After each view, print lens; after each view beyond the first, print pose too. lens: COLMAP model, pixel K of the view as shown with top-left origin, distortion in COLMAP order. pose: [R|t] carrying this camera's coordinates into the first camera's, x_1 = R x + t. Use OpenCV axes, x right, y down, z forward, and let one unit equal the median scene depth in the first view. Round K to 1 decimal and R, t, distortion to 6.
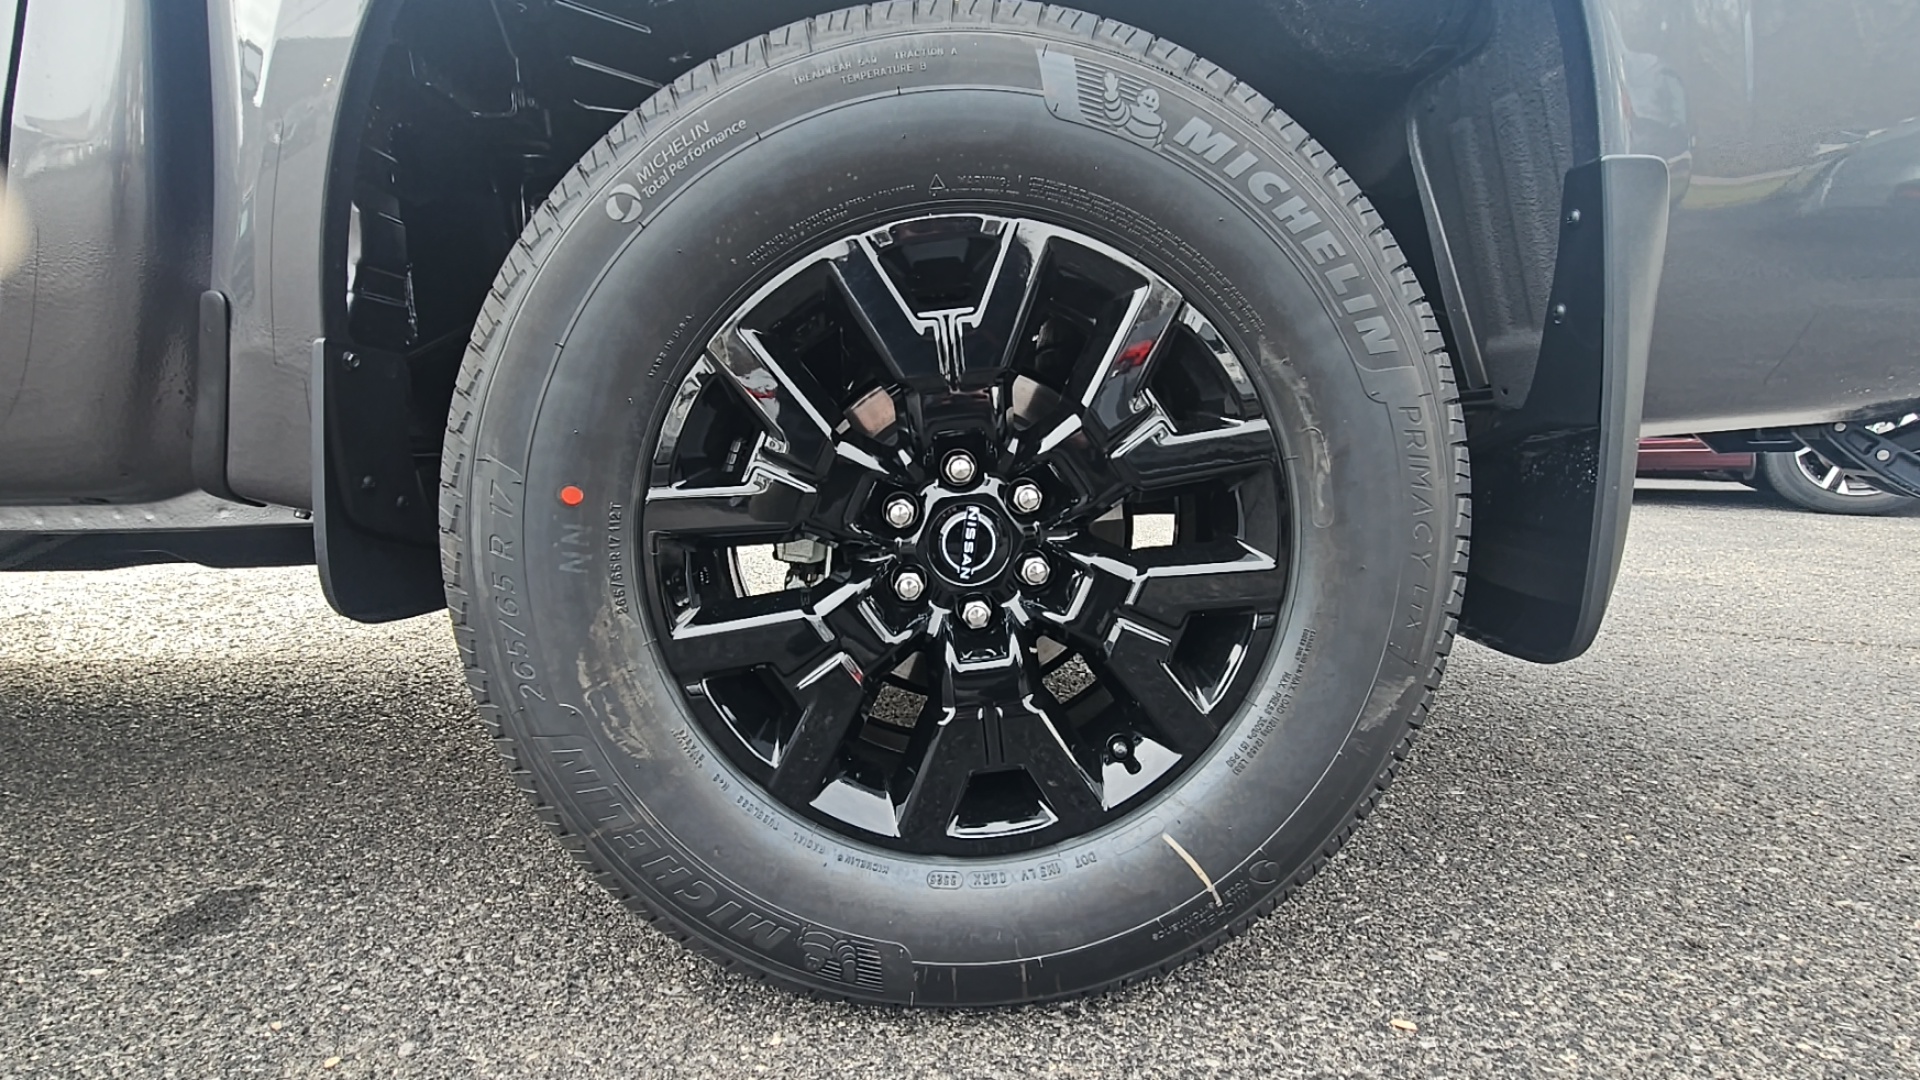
lens RADIAL K [[851.9, 0, 951.7], [0, 851.9, 533.7], [0, 0, 1]] dist [0.012302, -0.008672]
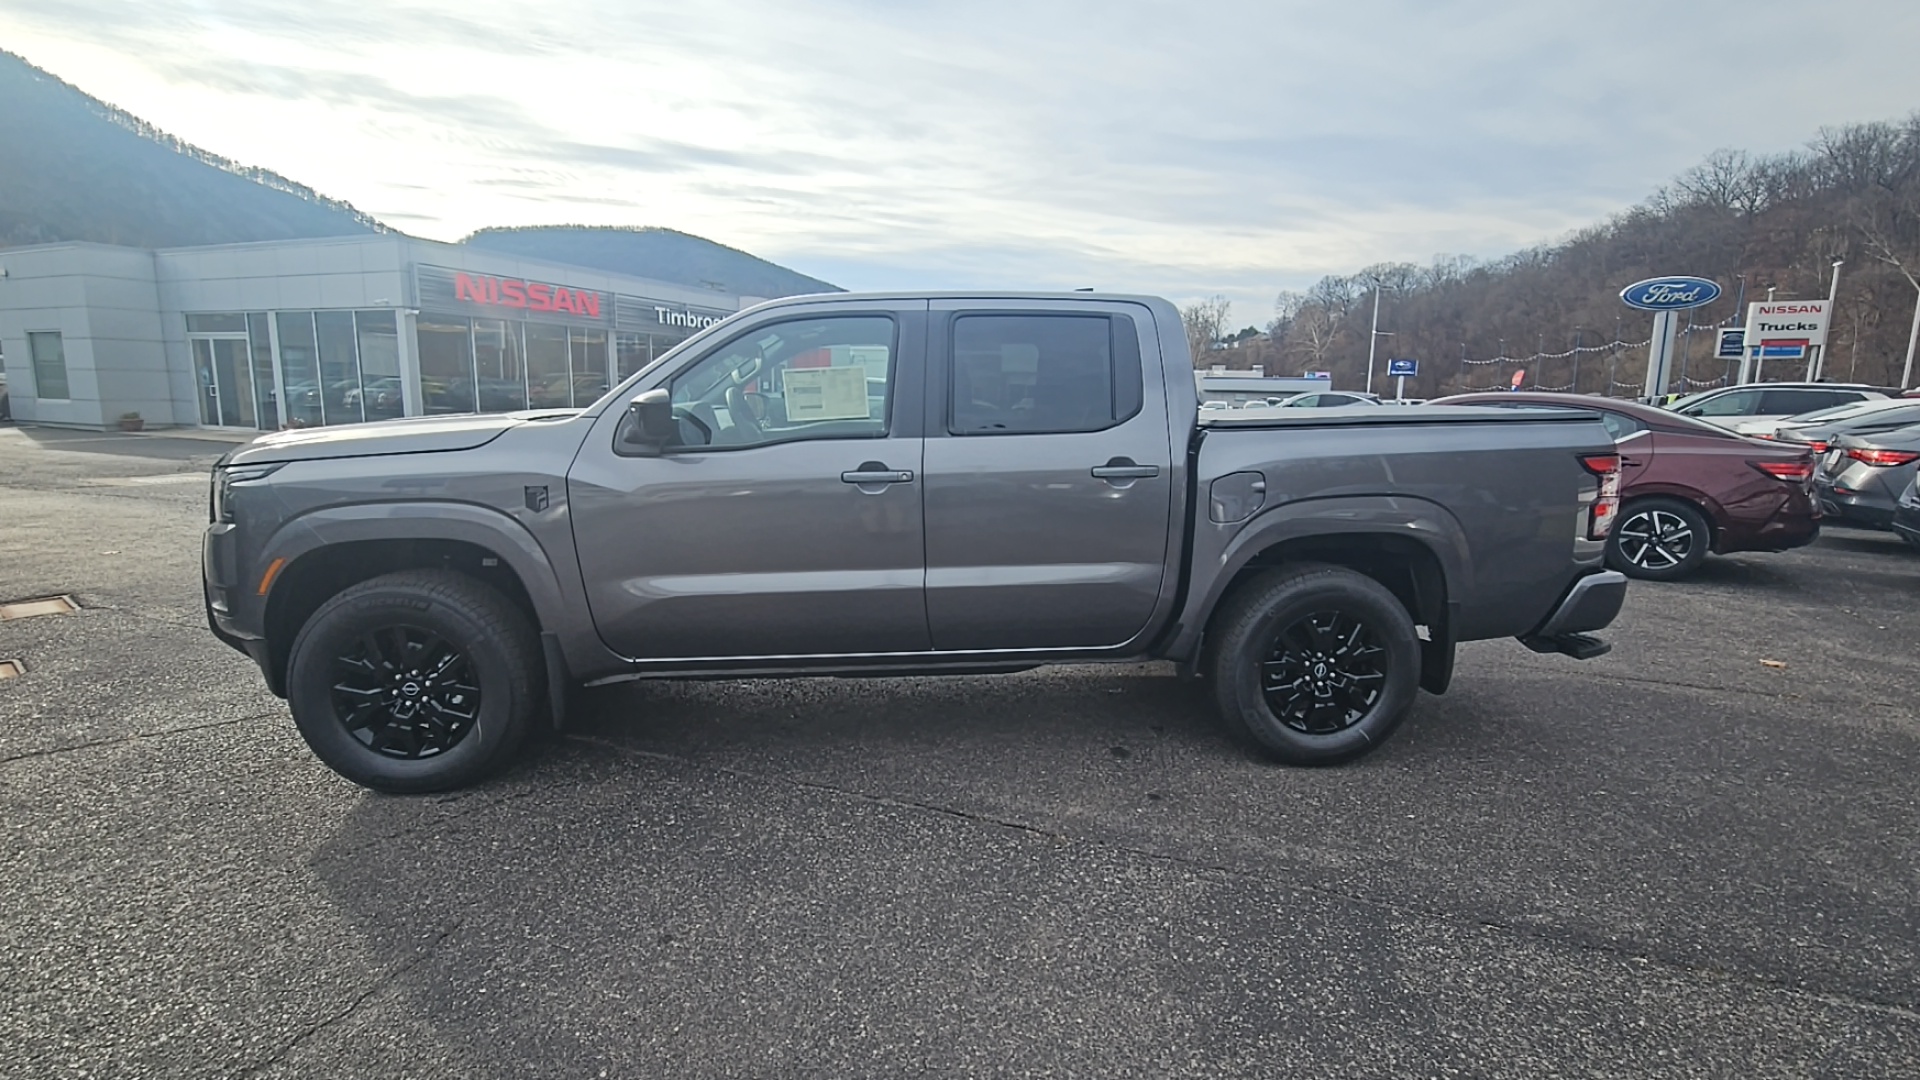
lens RADIAL K [[851.9, 0, 968.2], [0, 851.9, 549.2], [0, 0, 1]] dist [0.012302, -0.008672]
pose [[0.998671, 0.005195, 0.051285, -2.207349], [-0.007114, 0.999279, 0.037300, -0.832934], [-0.051054, -0.037615, 0.997987, -3.668780]]
